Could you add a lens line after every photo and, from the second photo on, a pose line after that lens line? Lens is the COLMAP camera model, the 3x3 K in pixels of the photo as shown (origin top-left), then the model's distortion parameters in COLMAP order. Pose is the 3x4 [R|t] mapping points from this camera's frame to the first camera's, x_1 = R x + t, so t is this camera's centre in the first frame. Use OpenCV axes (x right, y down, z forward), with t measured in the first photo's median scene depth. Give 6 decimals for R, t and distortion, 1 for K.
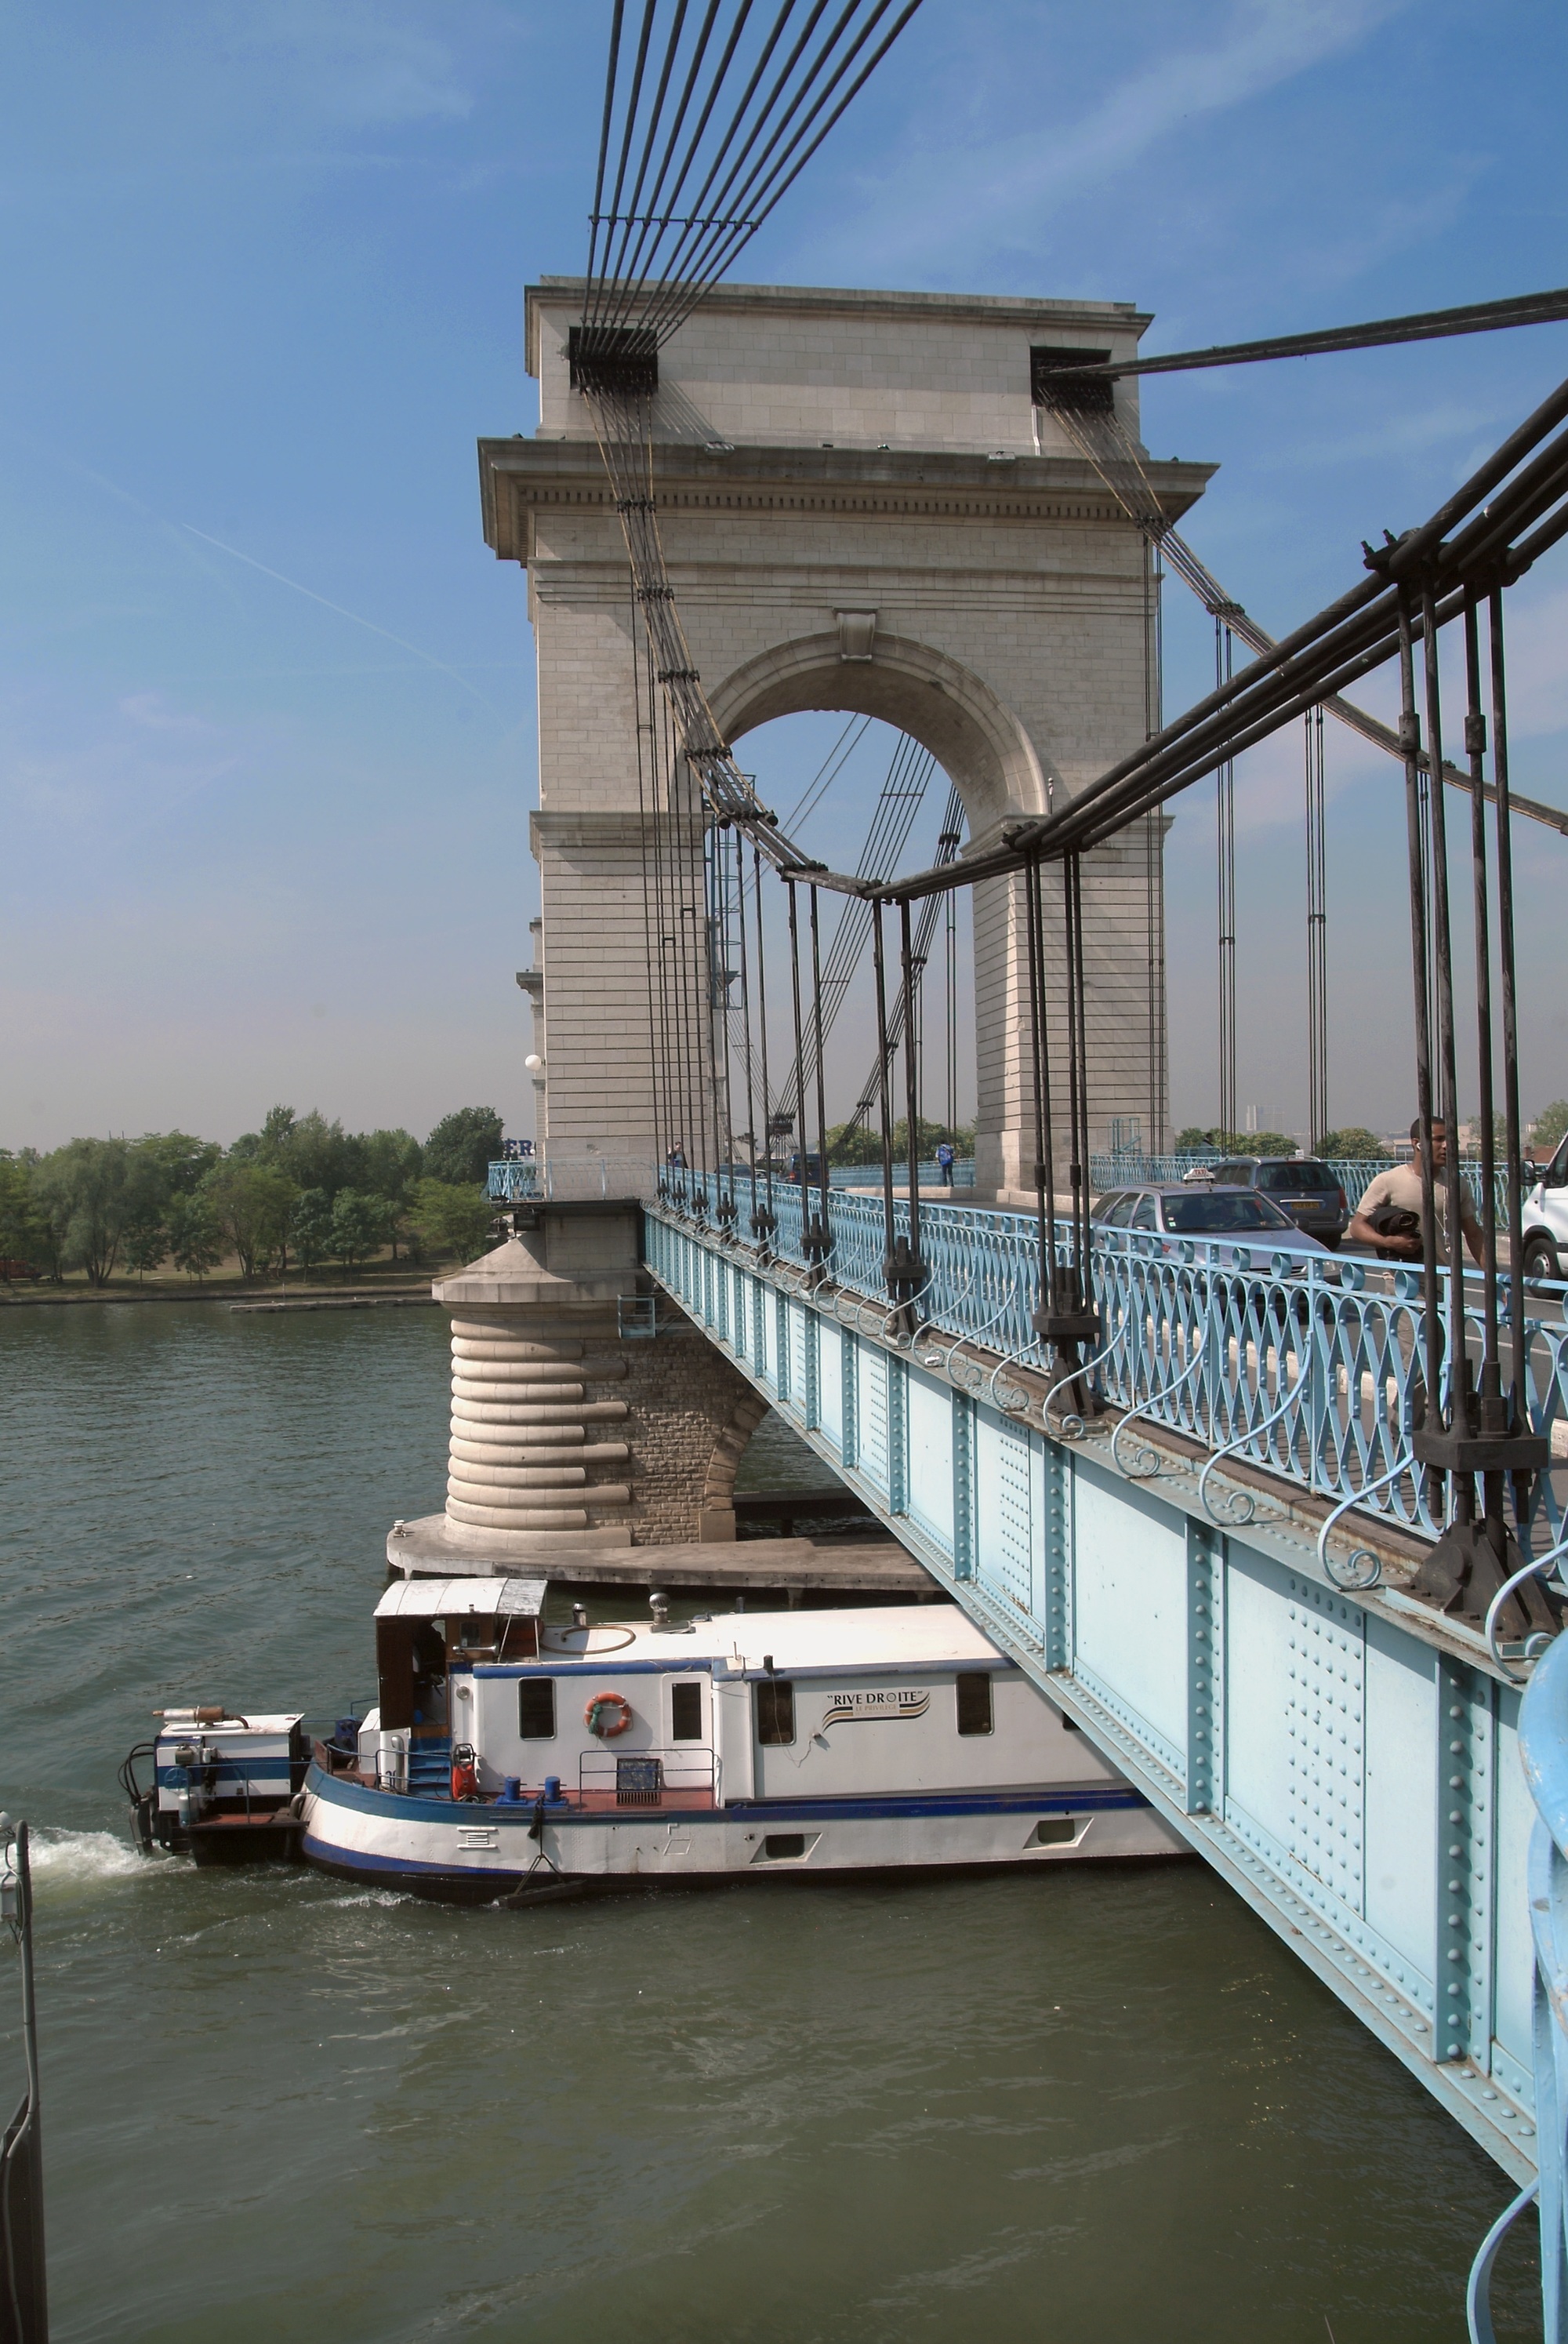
lens RADIAL K [[1757.5, 0, 784.0], [0, 1757.5, 1172.0], [0, 0, 1]] dist [-0.057435, 0.002107]
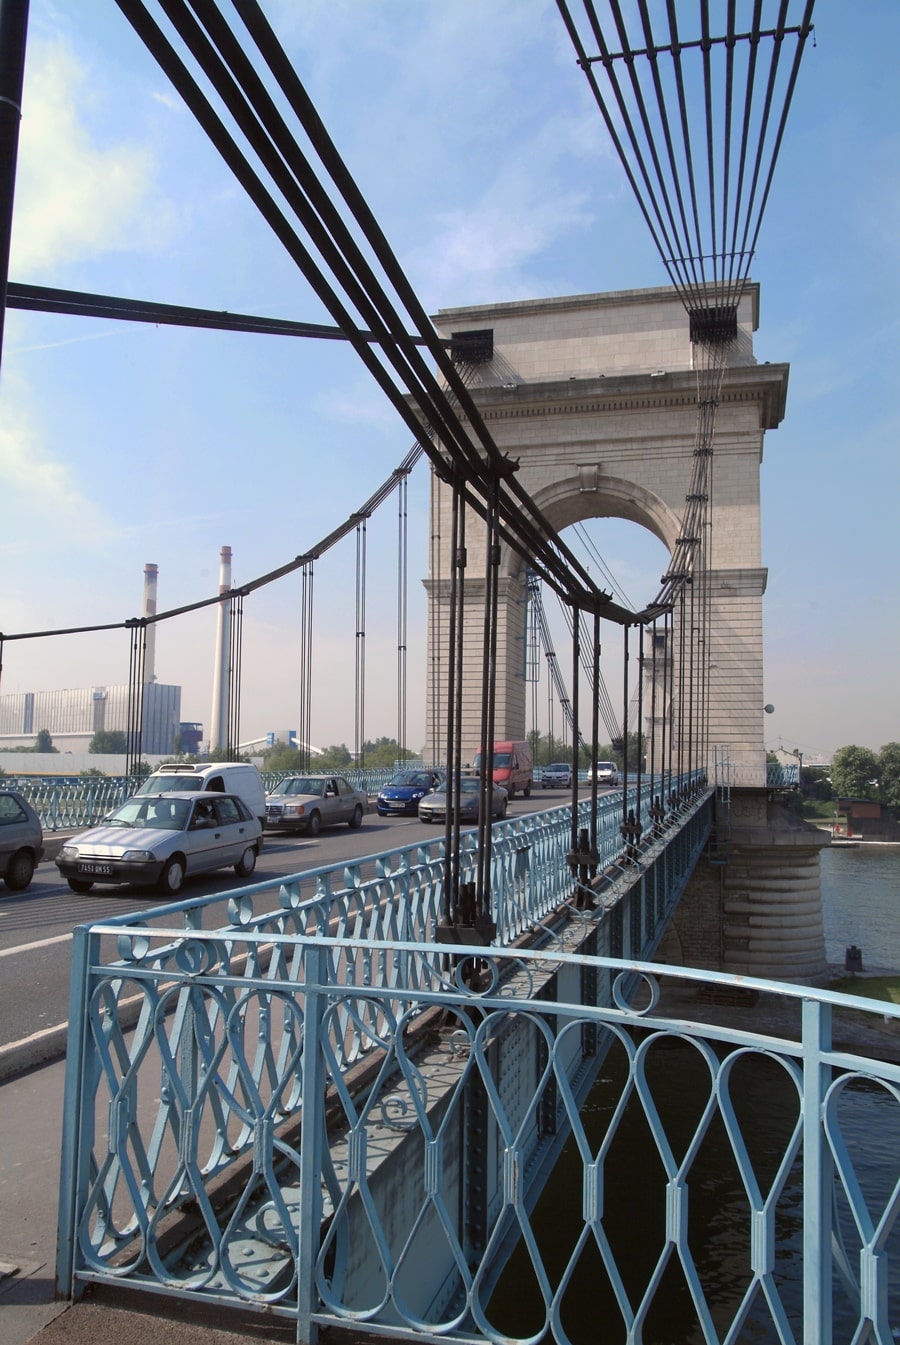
lens RADIAL K [[933.4, 0, 450.0], [0, 933.4, 672.5], [0, 0, 1]] dist [-0.003605, -0.080613]
pose [[0.929310, 0.000186, -0.369300, 0.268198], [-0.035184, 0.995496, -0.088035, -0.011864], [0.367621, 0.094805, 0.925131, 0.059390]]
